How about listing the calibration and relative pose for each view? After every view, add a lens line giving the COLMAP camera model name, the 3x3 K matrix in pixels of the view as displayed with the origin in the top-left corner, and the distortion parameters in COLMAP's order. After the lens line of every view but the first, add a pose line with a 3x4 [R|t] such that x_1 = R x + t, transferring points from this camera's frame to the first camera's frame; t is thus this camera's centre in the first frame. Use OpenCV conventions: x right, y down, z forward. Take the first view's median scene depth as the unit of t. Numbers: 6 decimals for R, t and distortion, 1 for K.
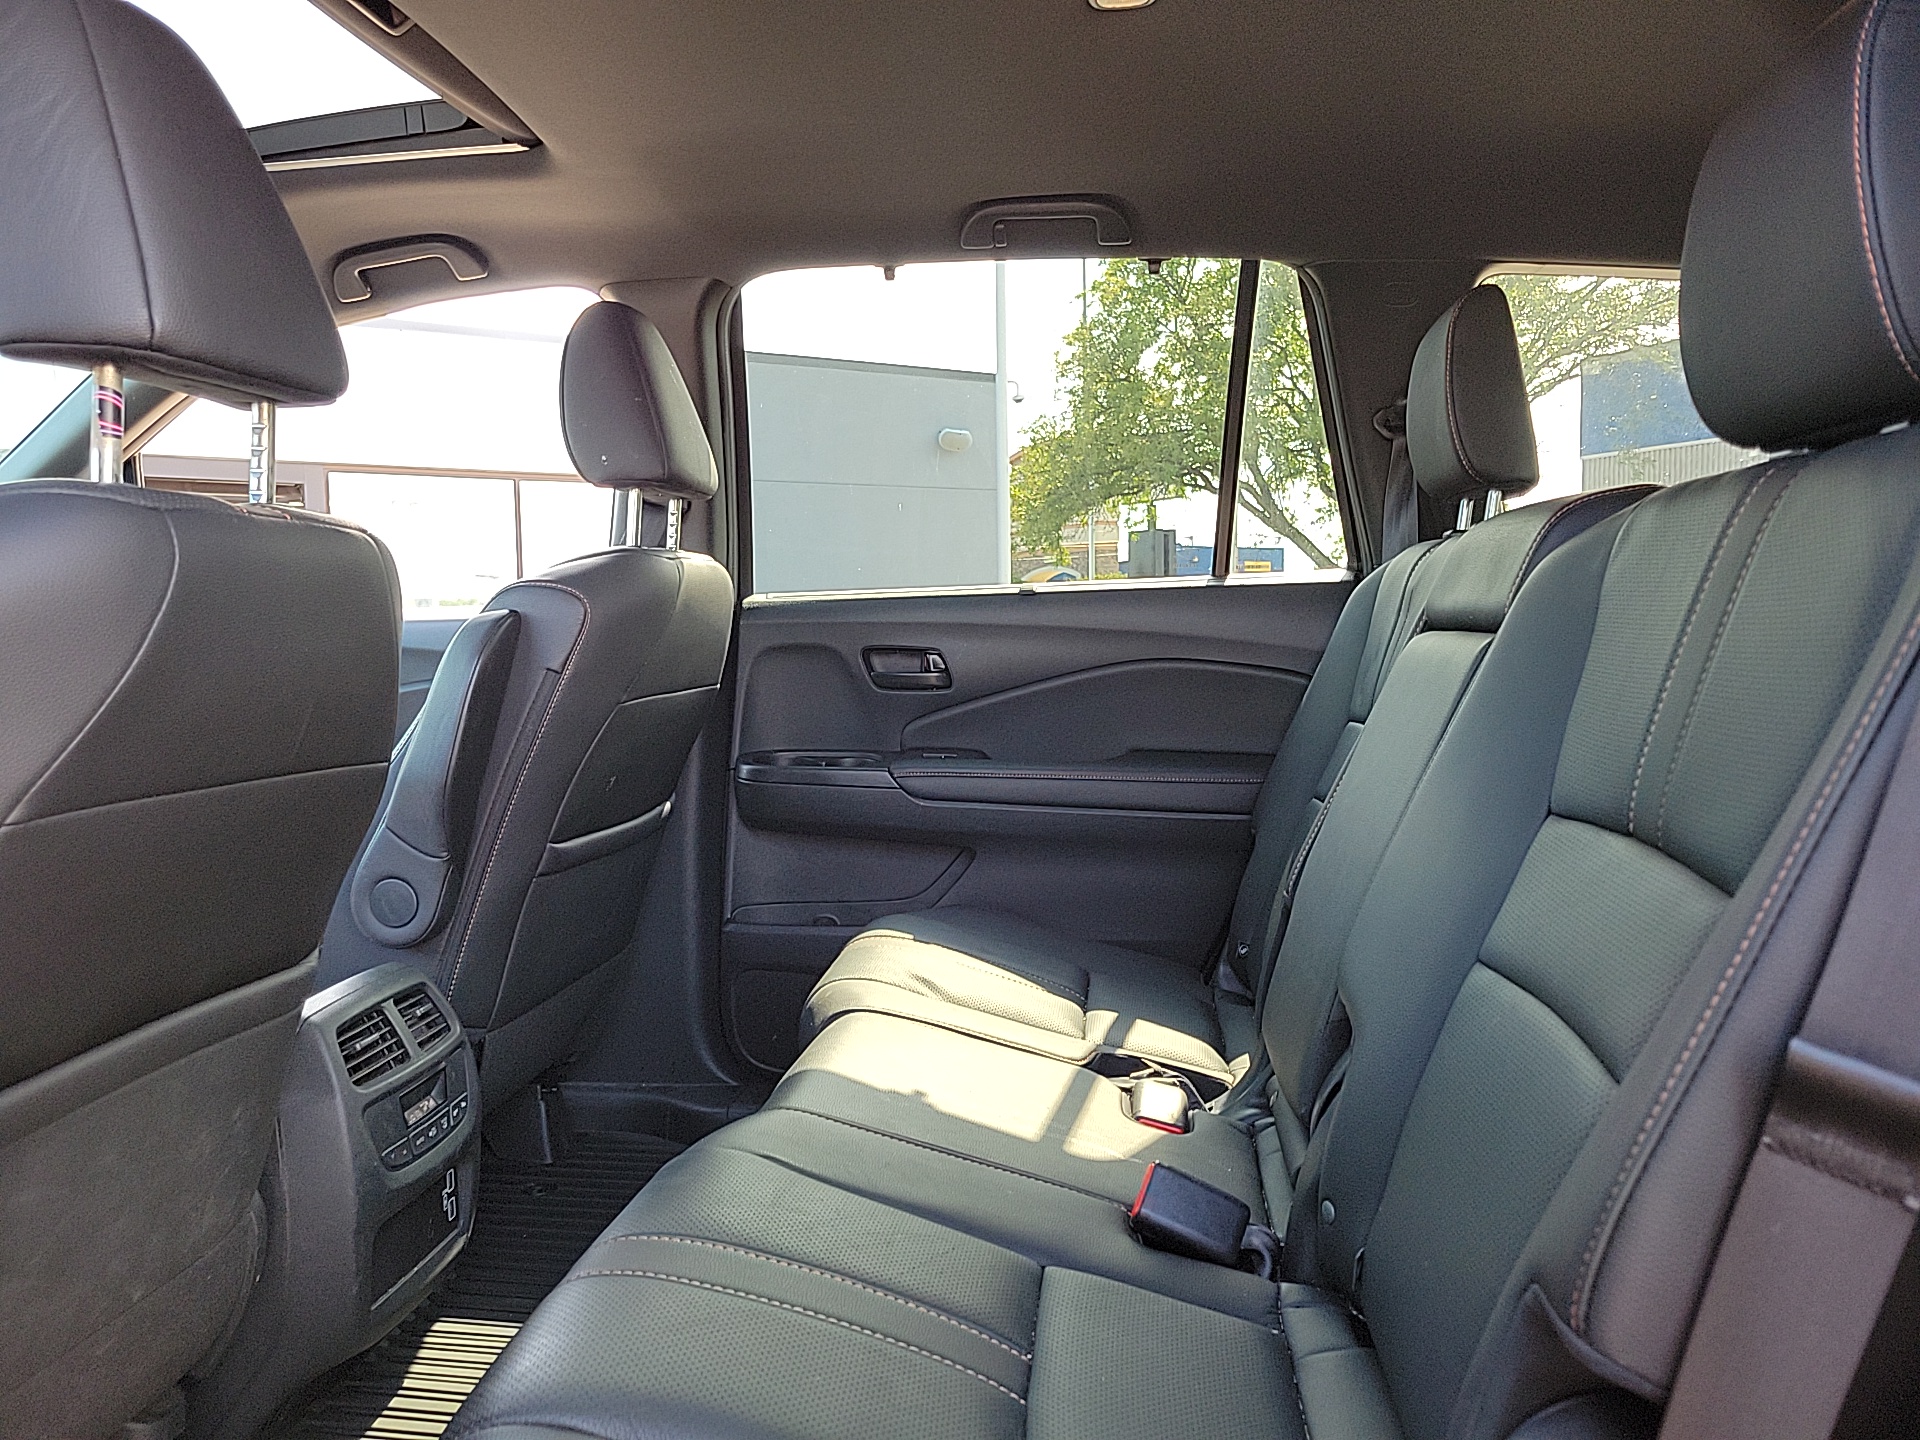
lens RADIAL K [[1434.9, 0, 964.2], [0, 1434.9, 713.8], [0, 0, 1]] dist [0.025933, -0.006133]
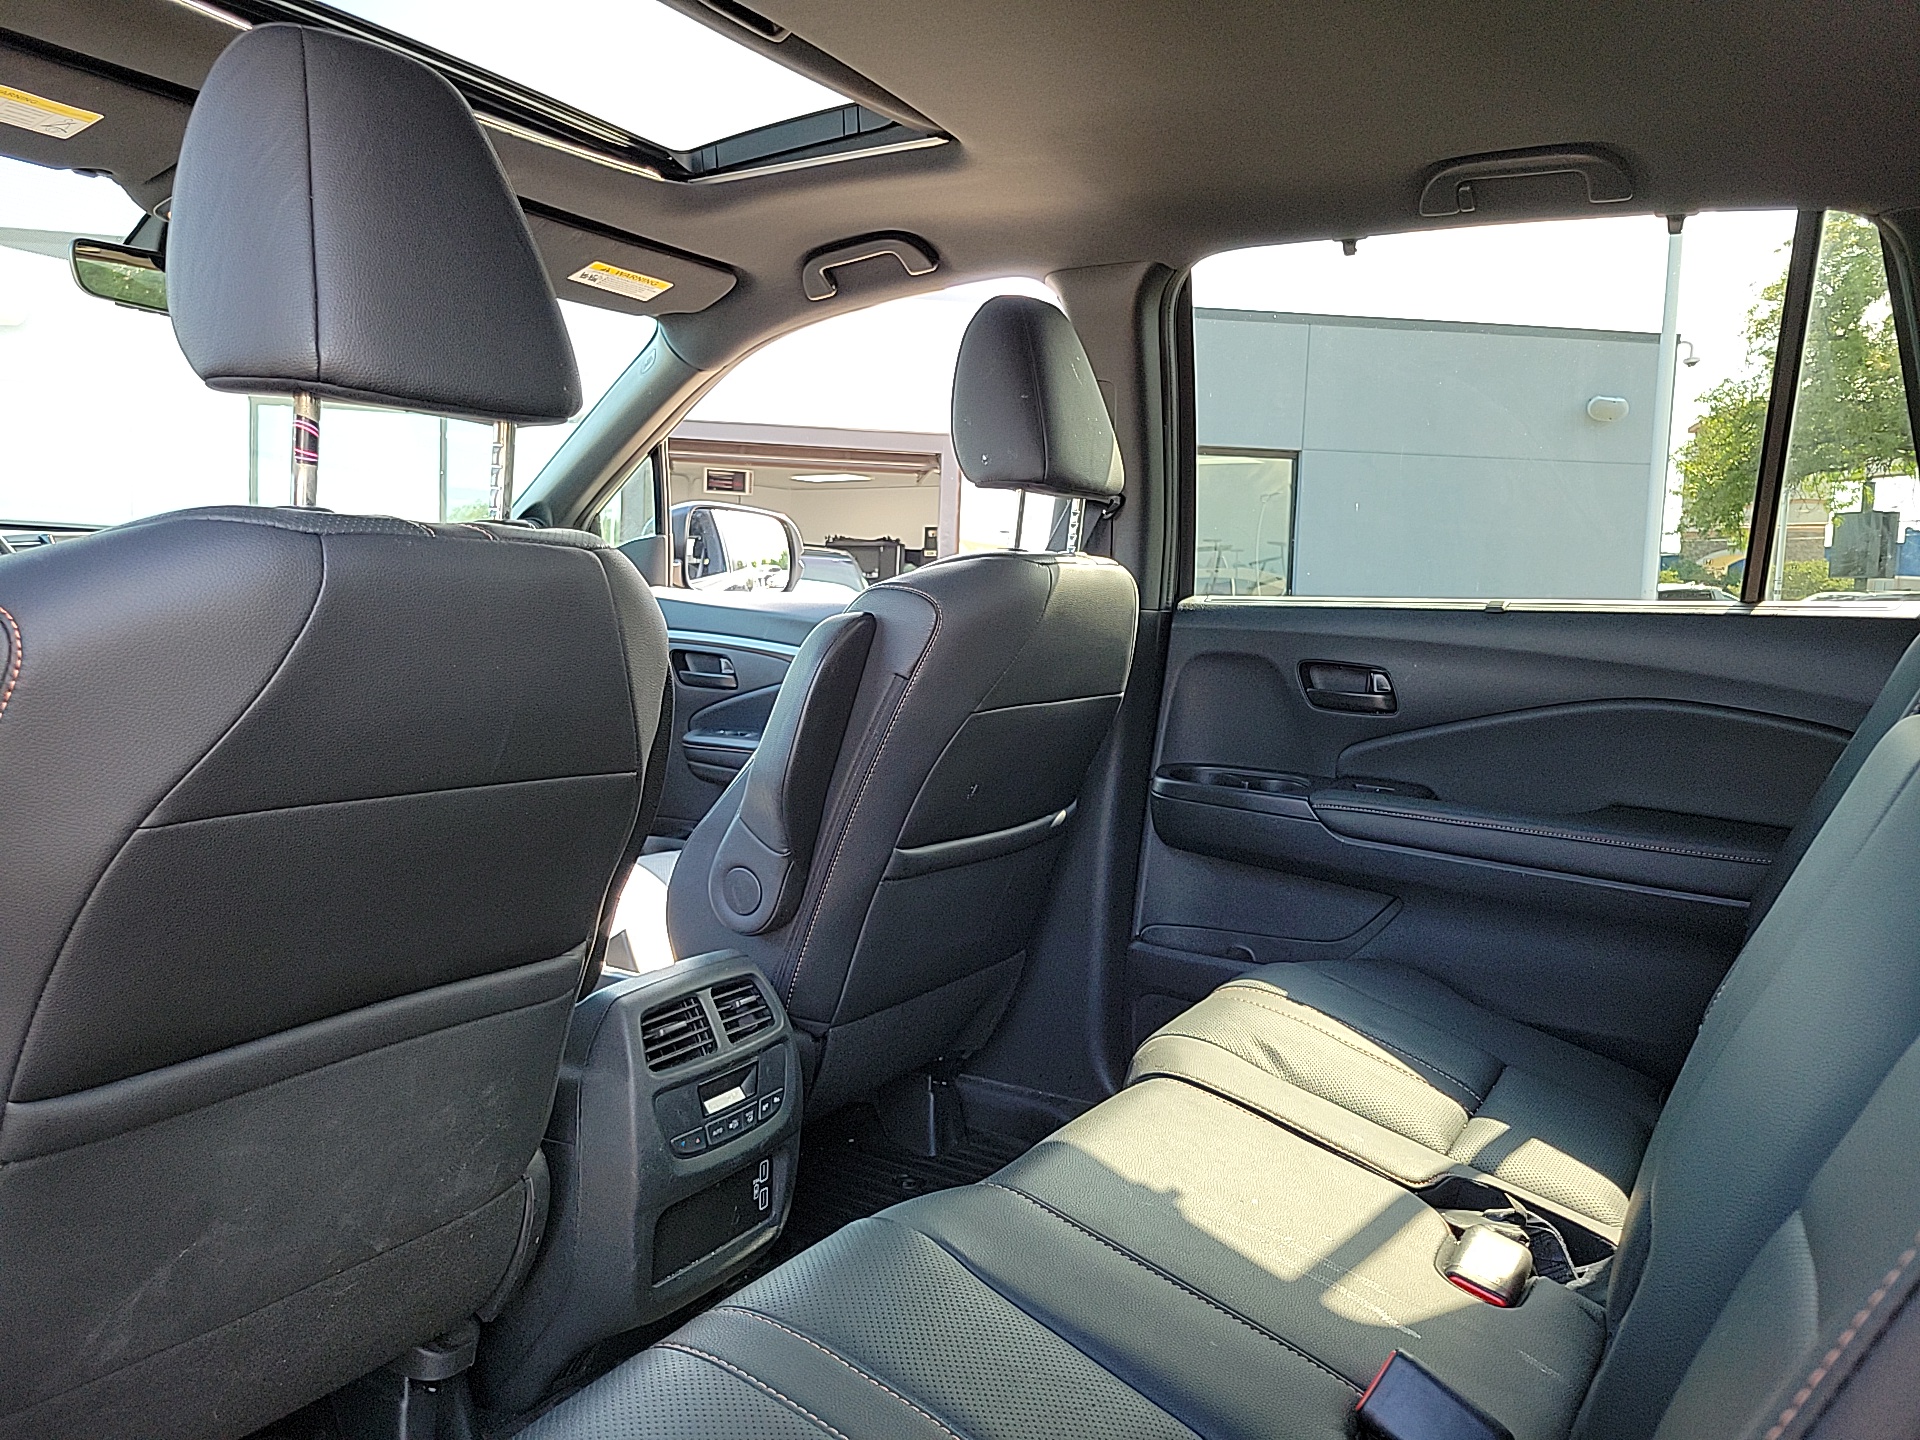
lens RADIAL K [[1459.9, 0, 957.9], [0, 1459.9, 706.5], [0, 0, 1]] dist [0.030451, -0.005889]
pose [[0.920546, 0.077650, -0.382840, 0.128471], [-0.074072, 0.996962, 0.024102, -0.034909], [0.383548, 0.006171, 0.923500, 0.089154]]
